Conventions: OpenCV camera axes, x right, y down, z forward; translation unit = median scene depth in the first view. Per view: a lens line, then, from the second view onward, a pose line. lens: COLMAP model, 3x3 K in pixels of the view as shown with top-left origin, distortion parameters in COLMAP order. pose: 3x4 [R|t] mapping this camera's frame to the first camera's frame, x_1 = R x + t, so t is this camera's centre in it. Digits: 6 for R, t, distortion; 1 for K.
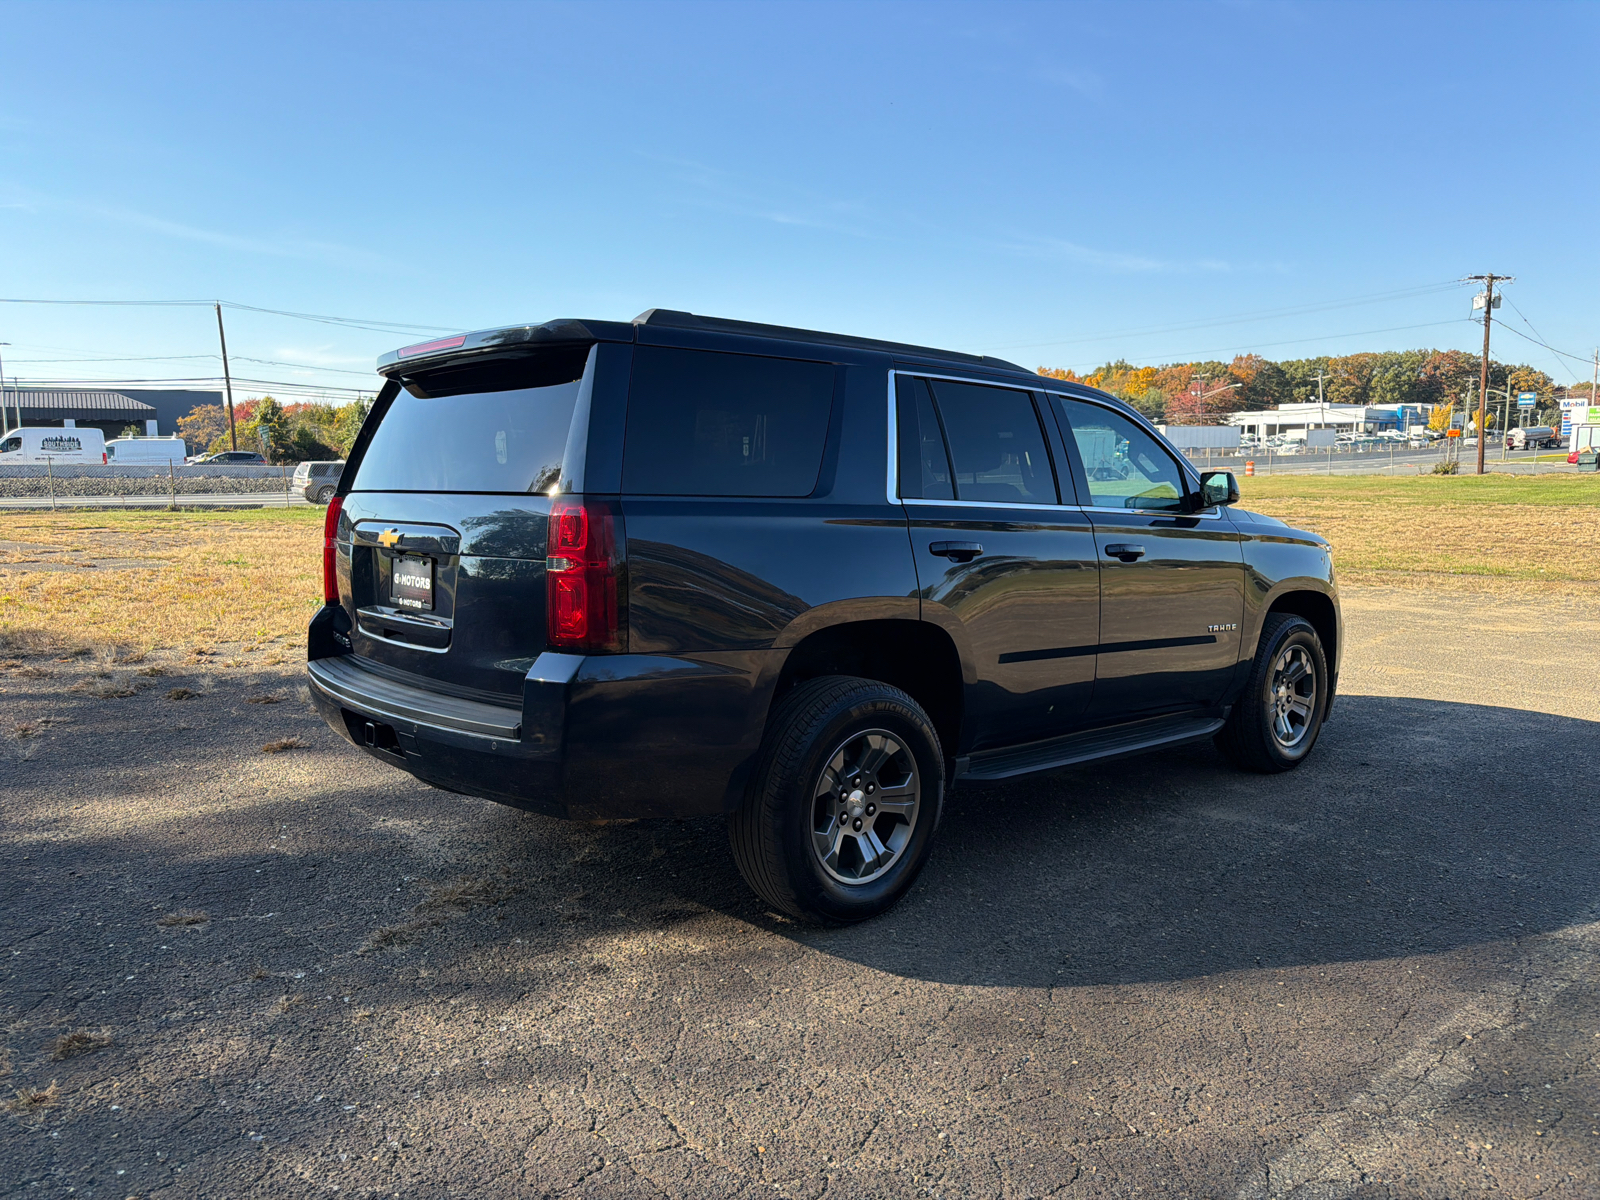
lens RADIAL K [[1137.7, 0, 799.7], [0, 1137.7, 597.9], [0, 0, 1]] dist [0.034742, -0.038383]
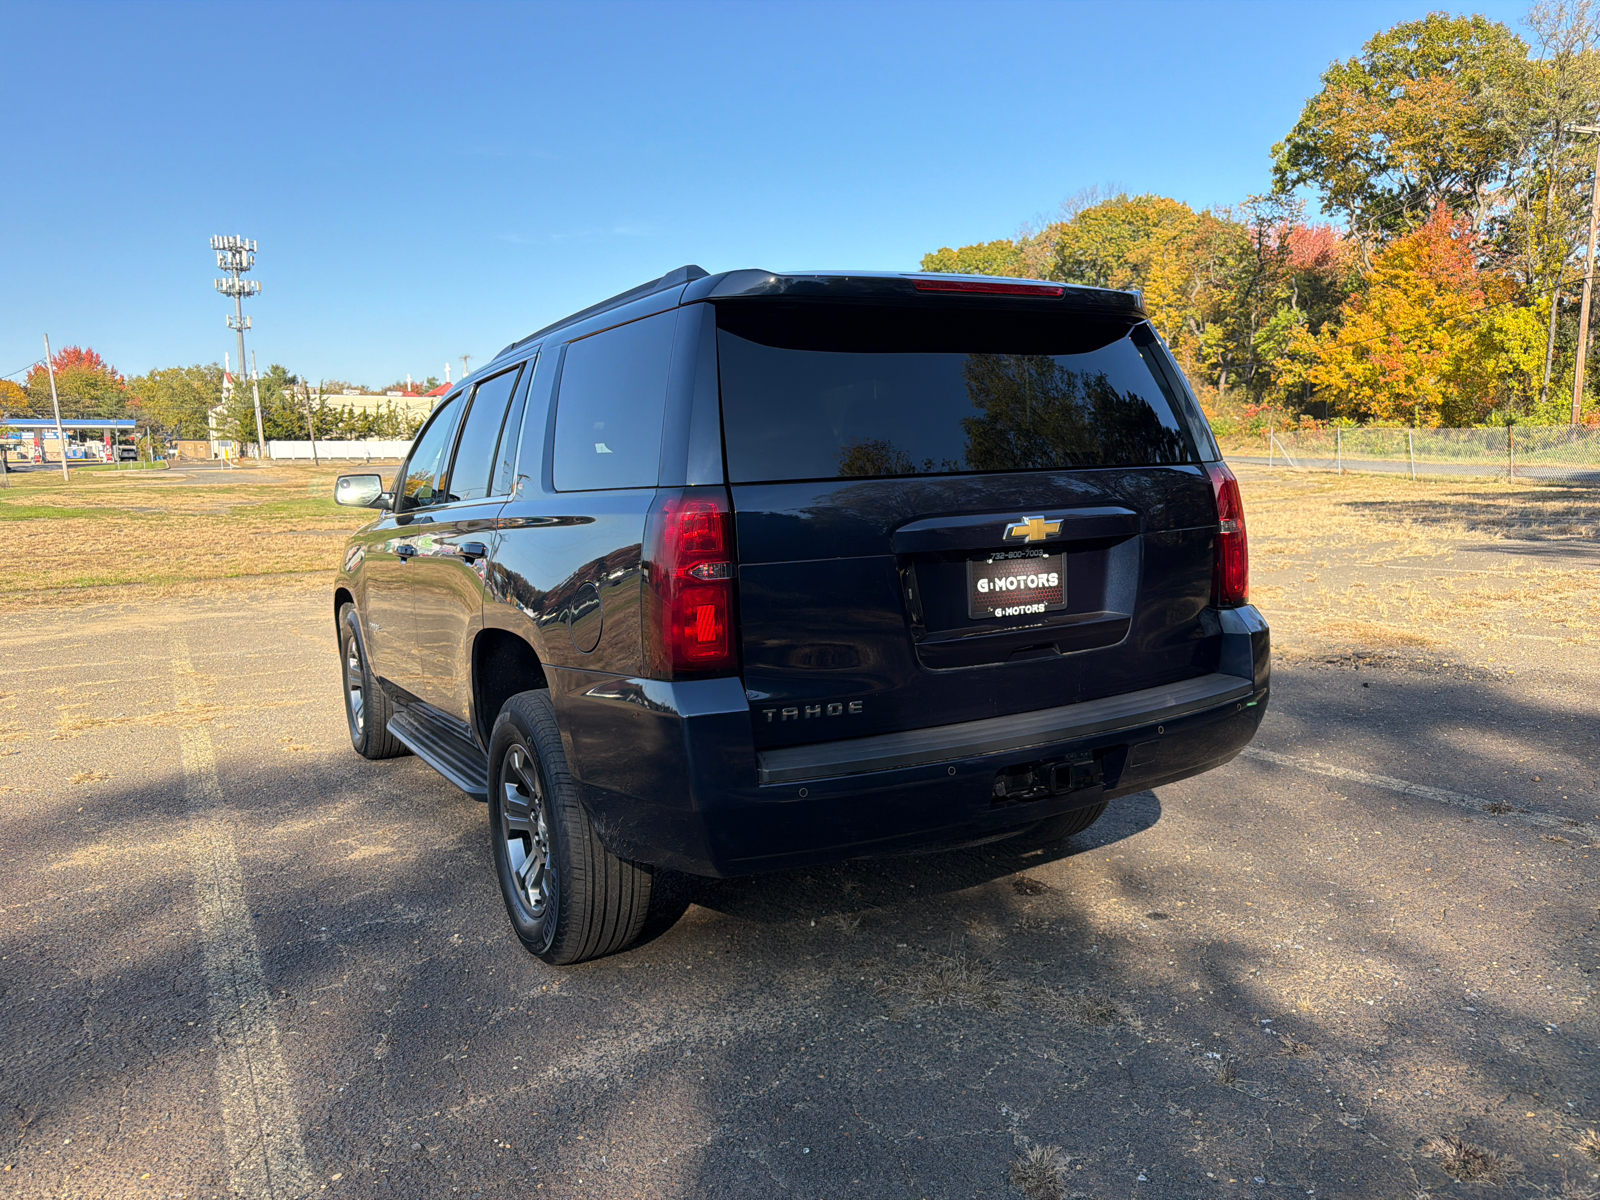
lens RADIAL K [[1137.7, 0, 801.2], [0, 1137.7, 598.8], [0, 0, 1]] dist [0.034742, -0.038383]
pose [[0.205617, -0.115870, 0.971749, -0.076441], [0.129020, 0.987508, 0.090449, -0.006341], [-0.970090, 0.106777, 0.217998, 0.065350]]
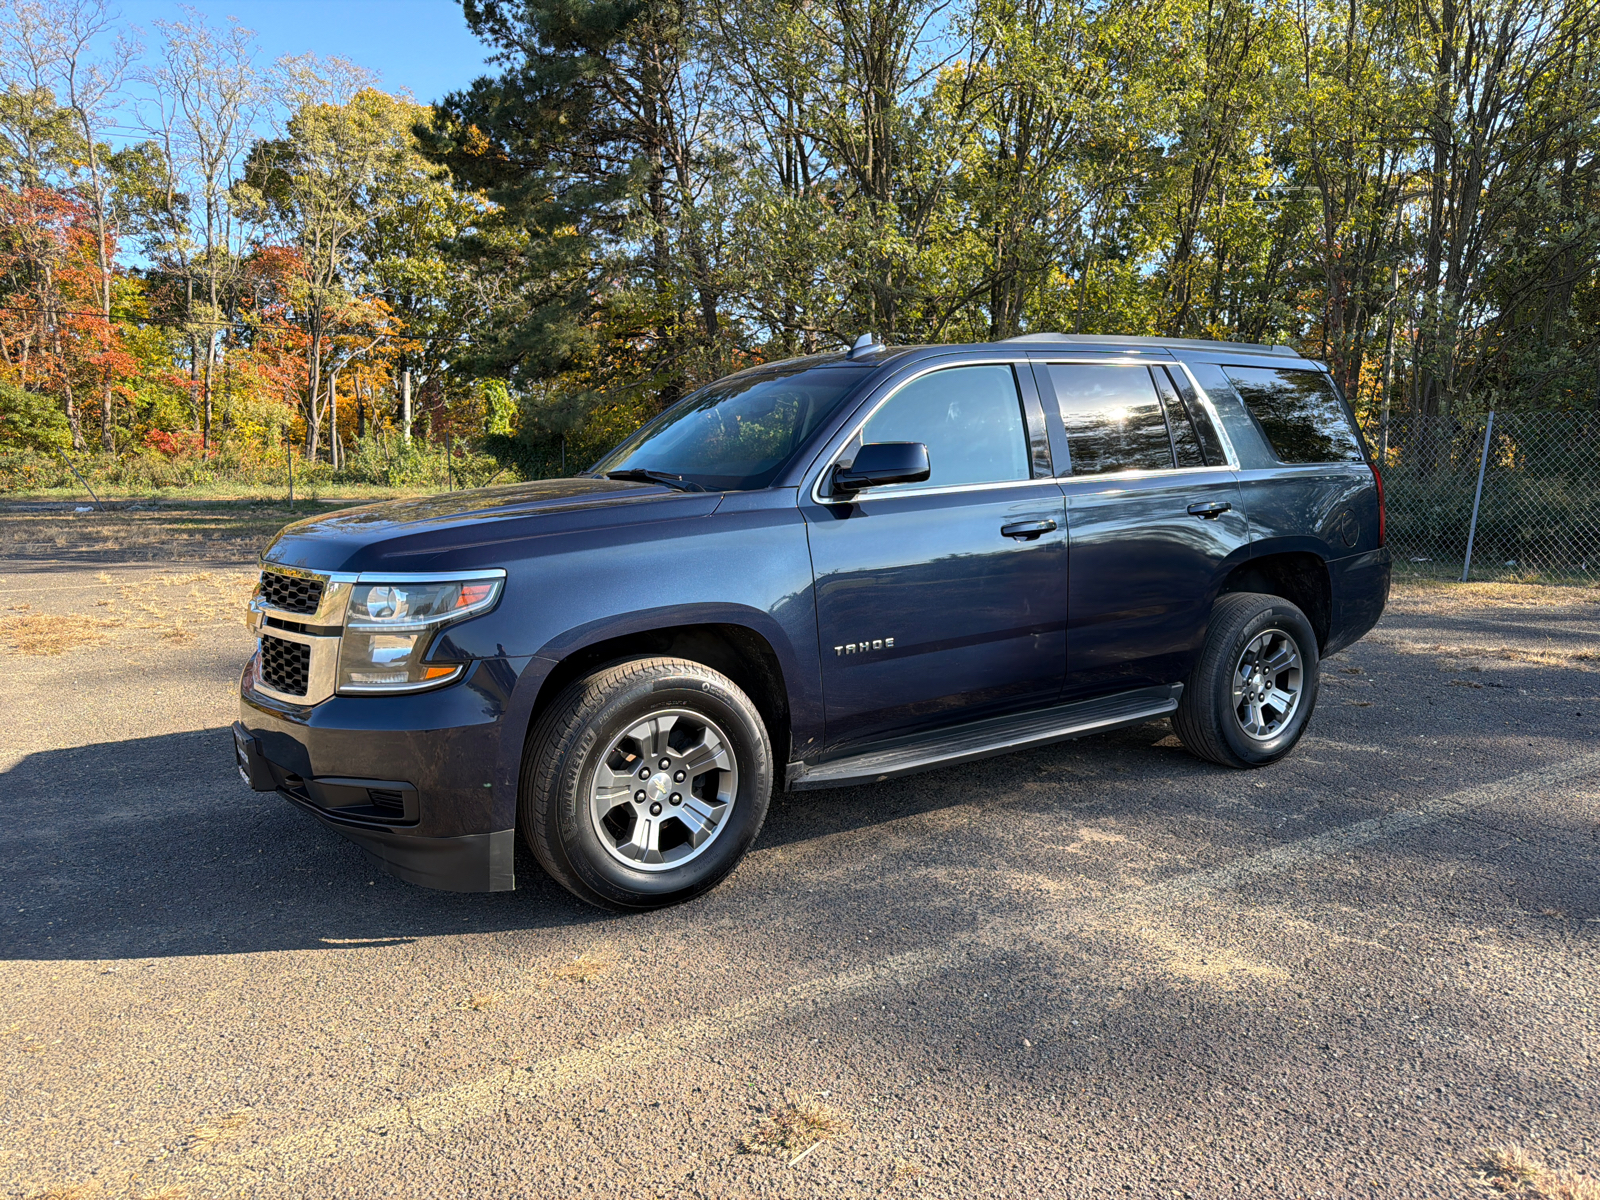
lens RADIAL K [[1137.7, 0, 784.2], [0, 1137.7, 590.0], [0, 0, 1]] dist [0.034742, -0.038383]
pose [[-0.986211, -0.017631, 0.164551, 0.004004], [0.016871, 0.978417, 0.205951, -0.018370], [-0.164630, 0.205887, -0.964628, 0.192055]]
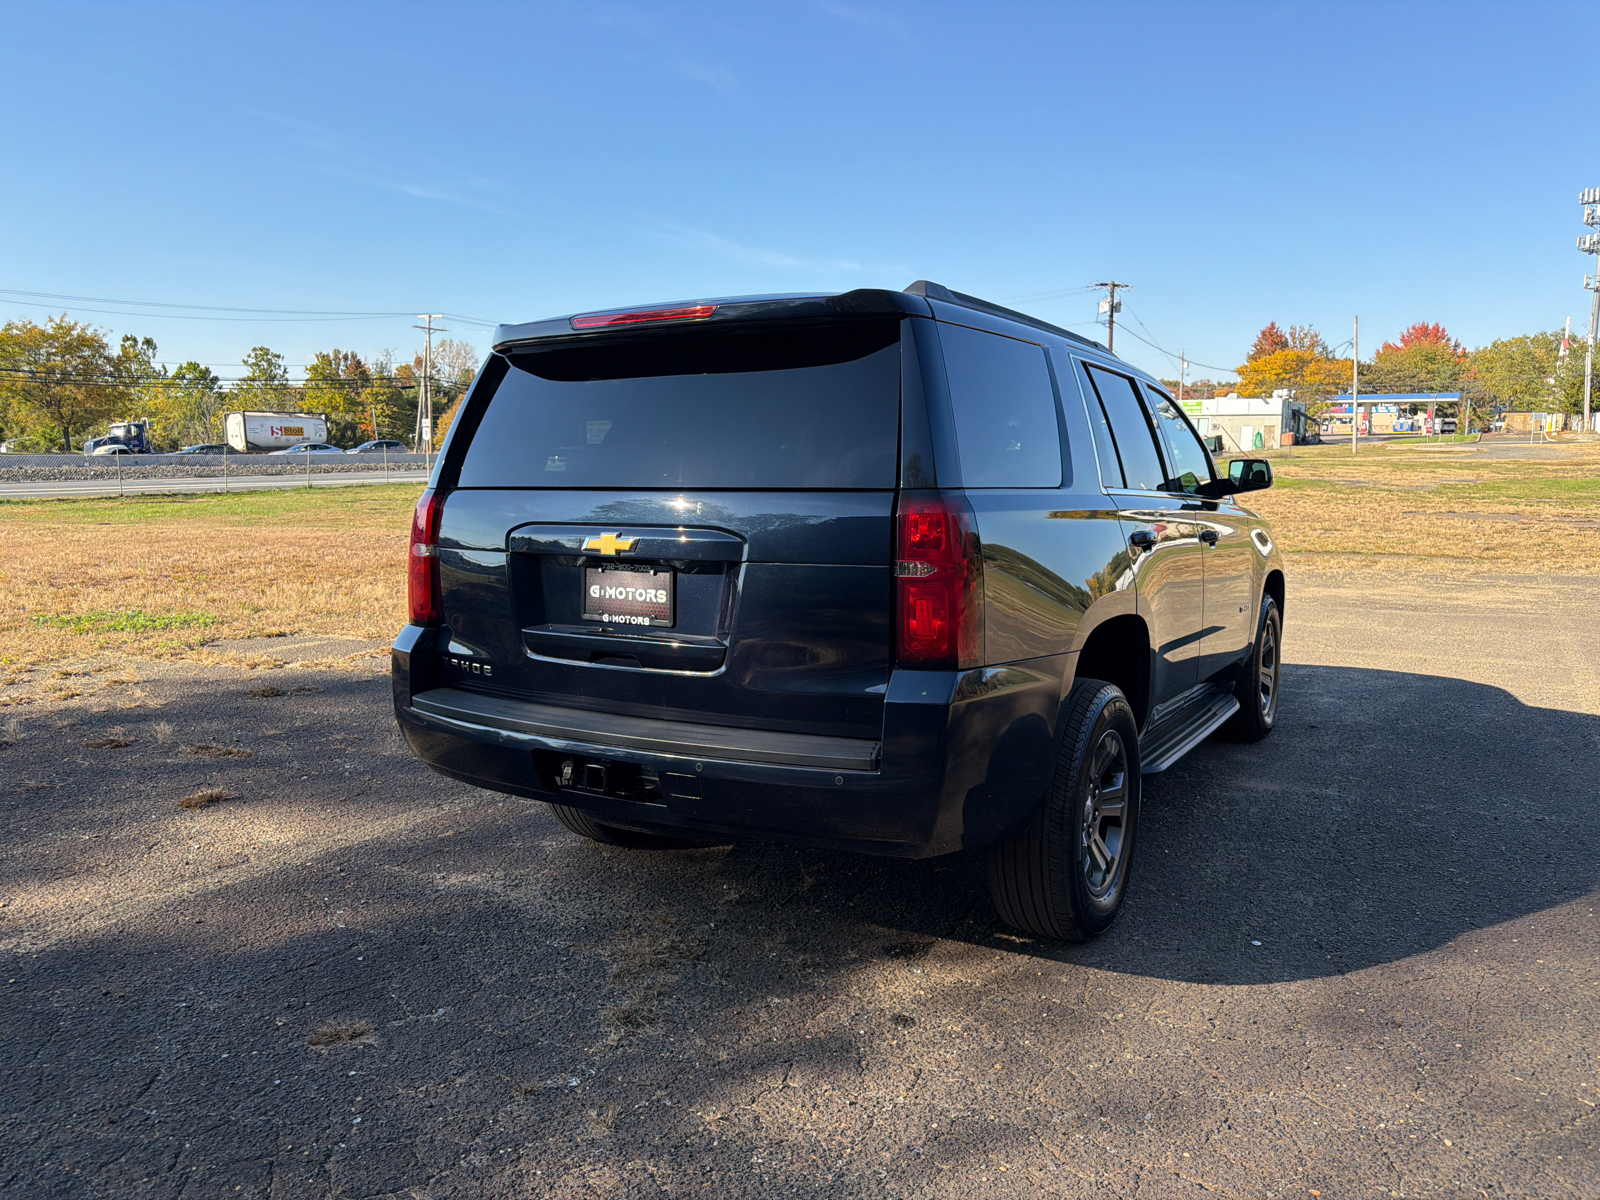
lens RADIAL K [[1137.7, 0, 796.2], [0, 1137.7, 593.9], [0, 0, 1]] dist [0.034742, -0.038383]
pose [[0.957078, -0.038645, 0.287241, -0.030982], [0.036370, 0.999251, 0.013253, -0.001421], [-0.287538, -0.002238, 0.957767, 0.010539]]
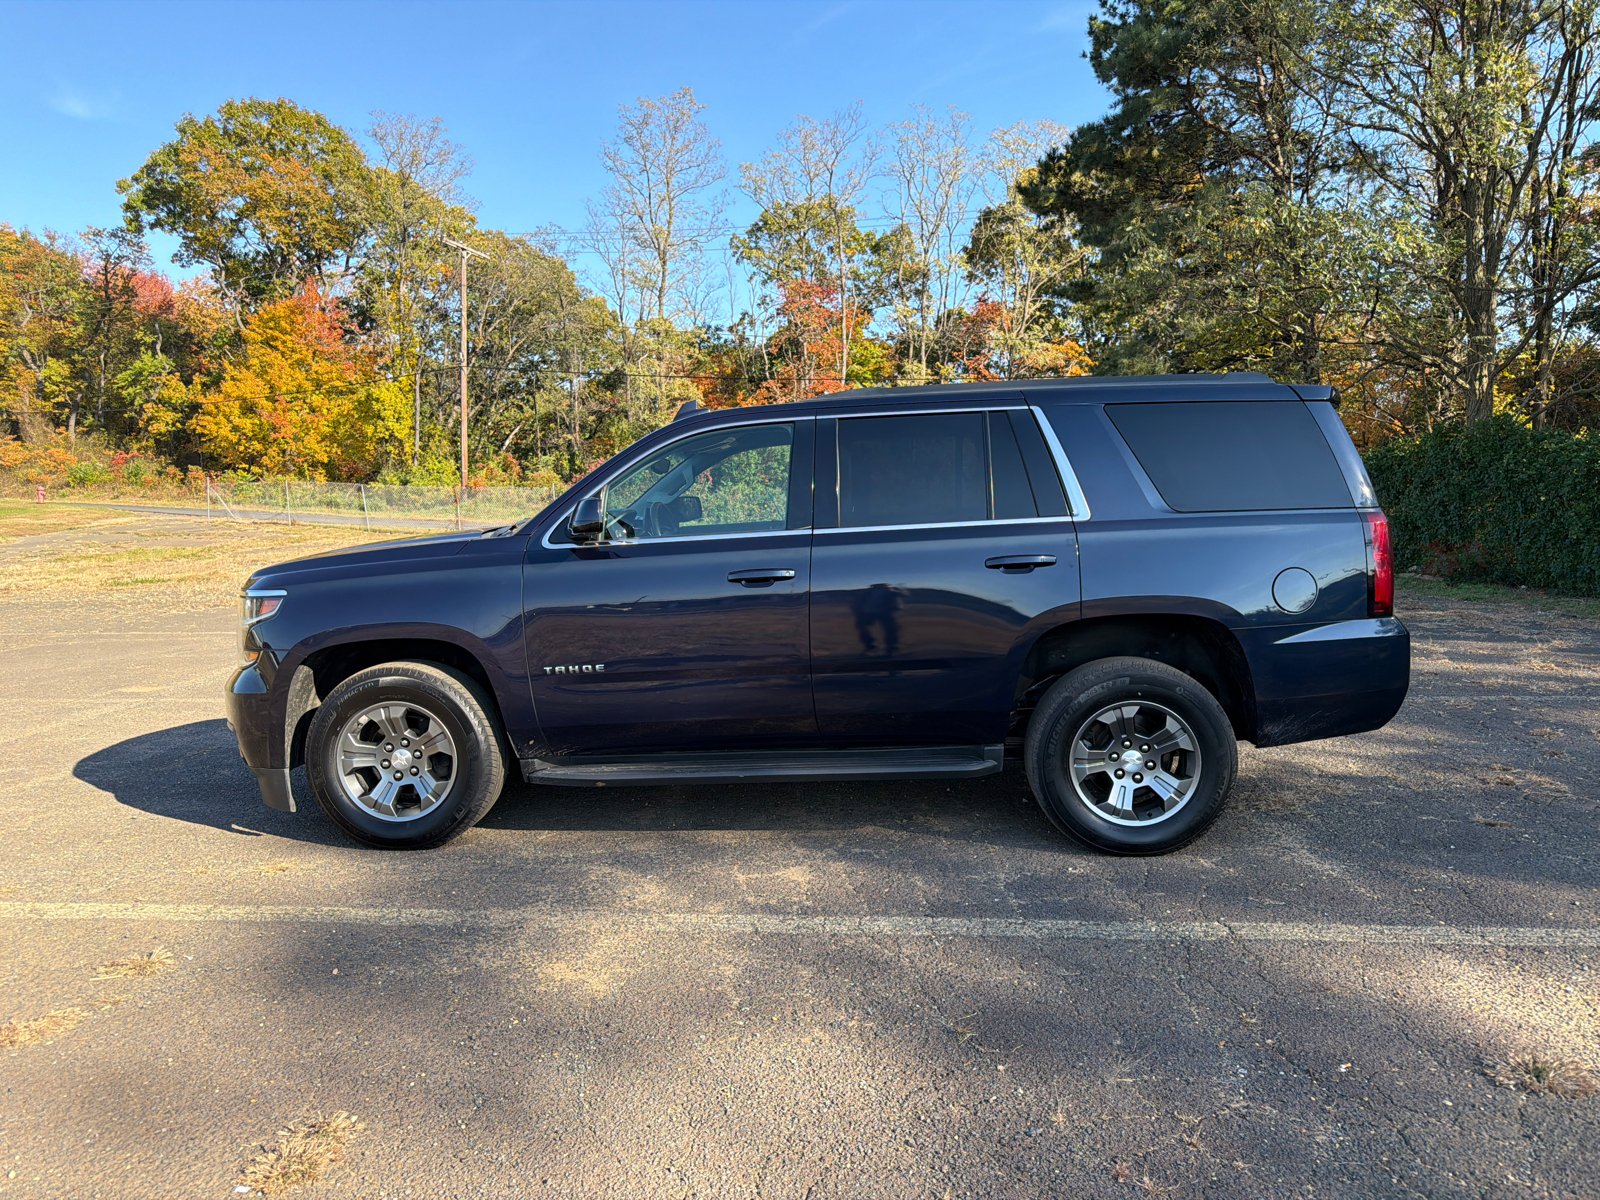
lens RADIAL K [[1137.7, 0, 797.2], [0, 1137.7, 600.2], [0, 0, 1]] dist [0.034742, -0.038383]
pose [[-0.692643, -0.057425, 0.718991, -0.062690], [0.080073, 0.984542, 0.155773, -0.017055], [-0.716823, 0.165466, -0.677338, 0.167294]]
